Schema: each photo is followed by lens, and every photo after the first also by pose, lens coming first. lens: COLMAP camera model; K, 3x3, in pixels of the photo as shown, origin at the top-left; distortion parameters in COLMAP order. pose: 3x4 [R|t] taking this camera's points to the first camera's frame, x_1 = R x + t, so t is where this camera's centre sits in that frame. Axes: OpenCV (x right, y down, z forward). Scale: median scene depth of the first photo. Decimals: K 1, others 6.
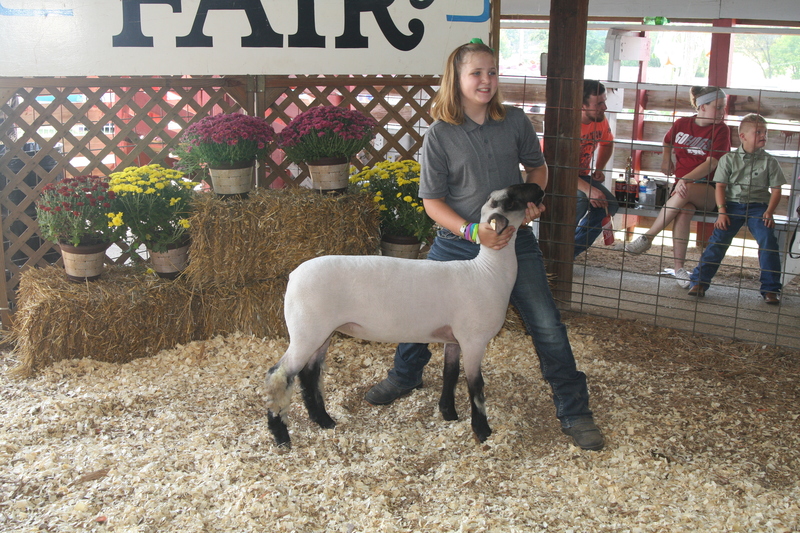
lens RADIAL K [[1035.8, 0, 395.9], [0, 1035.8, 278.1], [0, 0, 1]] dist [-0.099506, 0.000000]
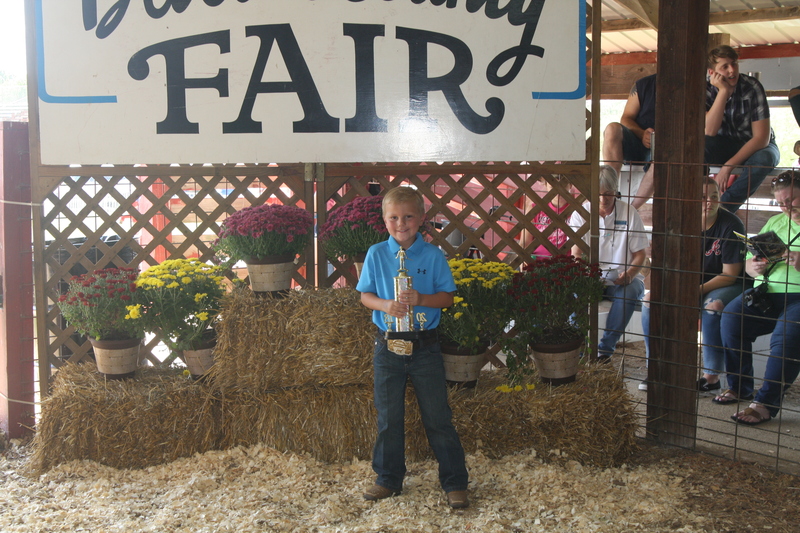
lens RADIAL K [[1252.9, 0, 396.4], [0, 1252.9, 280.3], [0, 0, 1]] dist [-0.046417, 0.000000]
pose [[0.944813, 0.018442, -0.327089, 0.310330], [-0.054370, 0.993396, -0.101041, 0.014359], [0.323066, 0.113248, 0.939576, -0.004981]]
